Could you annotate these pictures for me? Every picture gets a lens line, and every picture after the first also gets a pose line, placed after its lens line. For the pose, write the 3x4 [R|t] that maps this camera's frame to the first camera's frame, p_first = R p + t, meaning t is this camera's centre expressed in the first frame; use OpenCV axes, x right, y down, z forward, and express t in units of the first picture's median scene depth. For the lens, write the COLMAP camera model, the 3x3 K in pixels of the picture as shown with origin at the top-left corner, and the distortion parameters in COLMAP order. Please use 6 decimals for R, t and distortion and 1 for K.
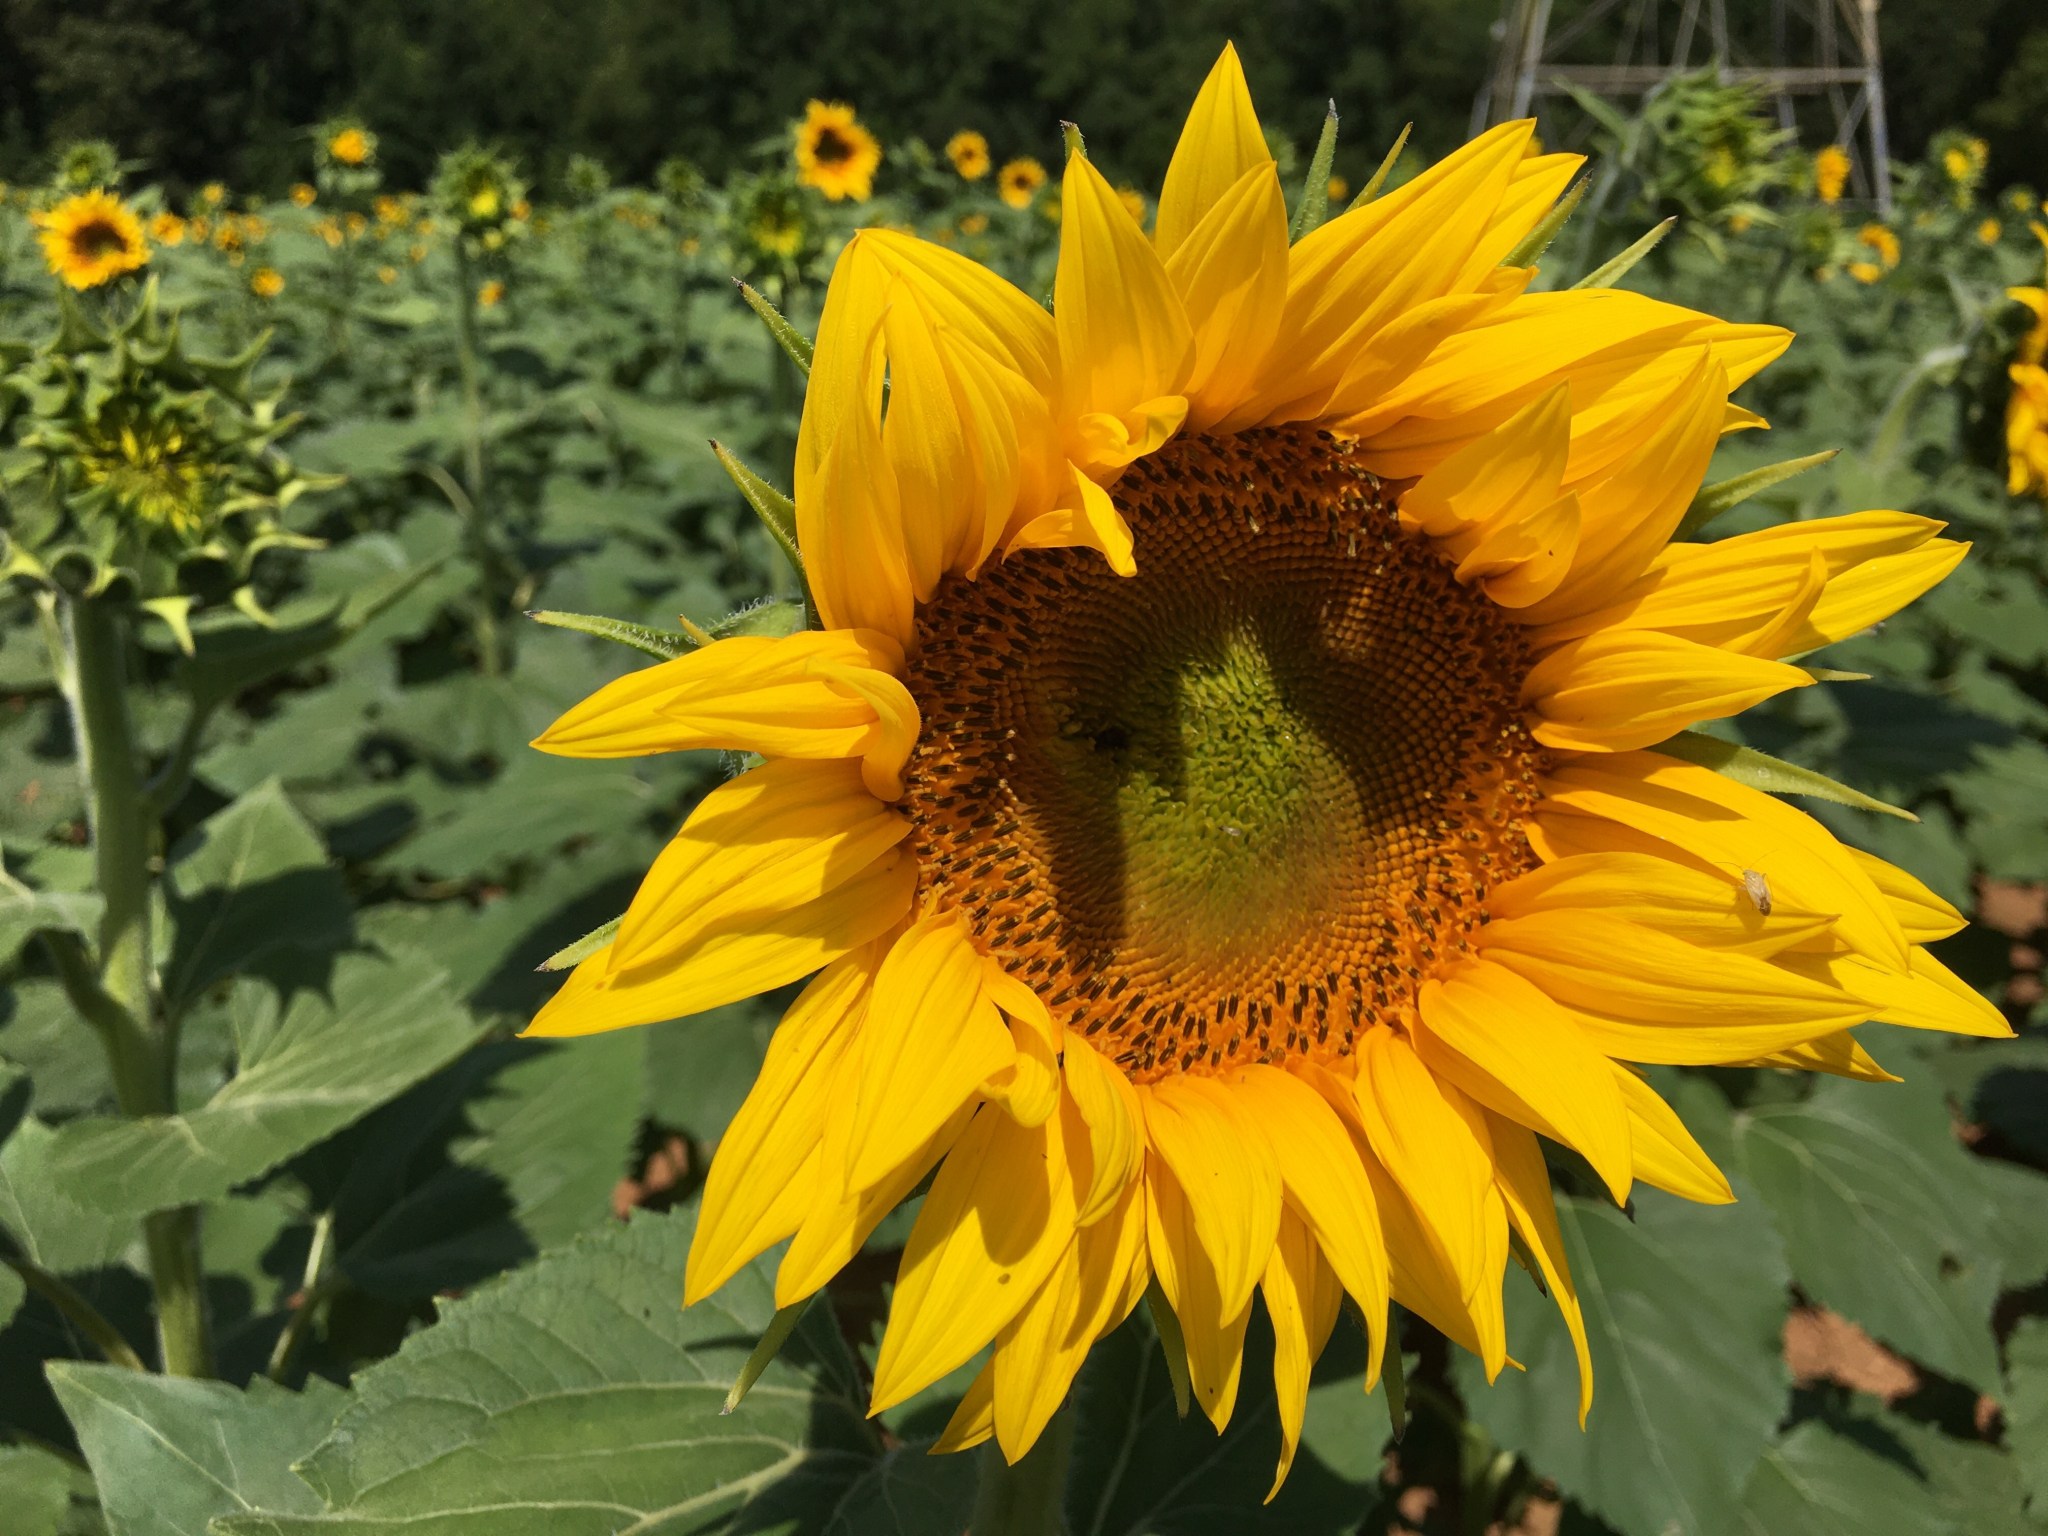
lens RADIAL K [[1930.8, 0, 1023.5], [0, 1930.8, 672.2], [0, 0, 1]] dist [0.102786, -0.258521]
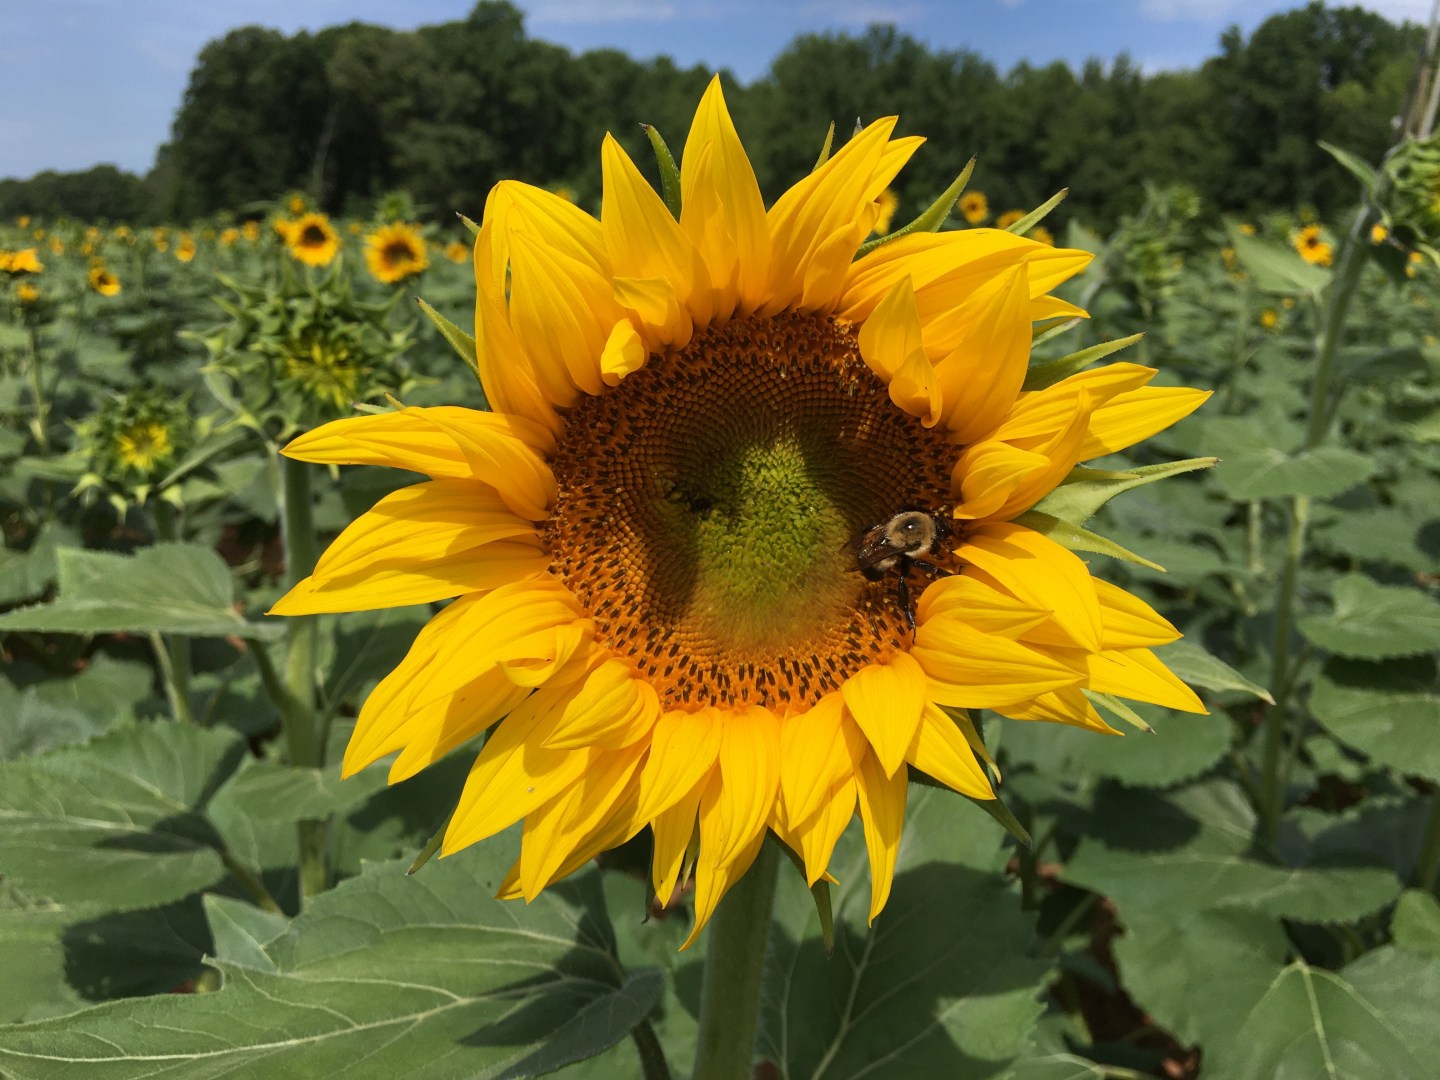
lens RADIAL K [[1394.9, 0, 753.5], [0, 1394.9, 483.3], [0, 0, 1]] dist [0.104078, -0.292393]
pose [[0.969816, 0.049739, -0.238711, 0.364031], [-0.067837, 0.995362, -0.068203, 0.093153], [0.234211, 0.082338, 0.968693, -0.126112]]
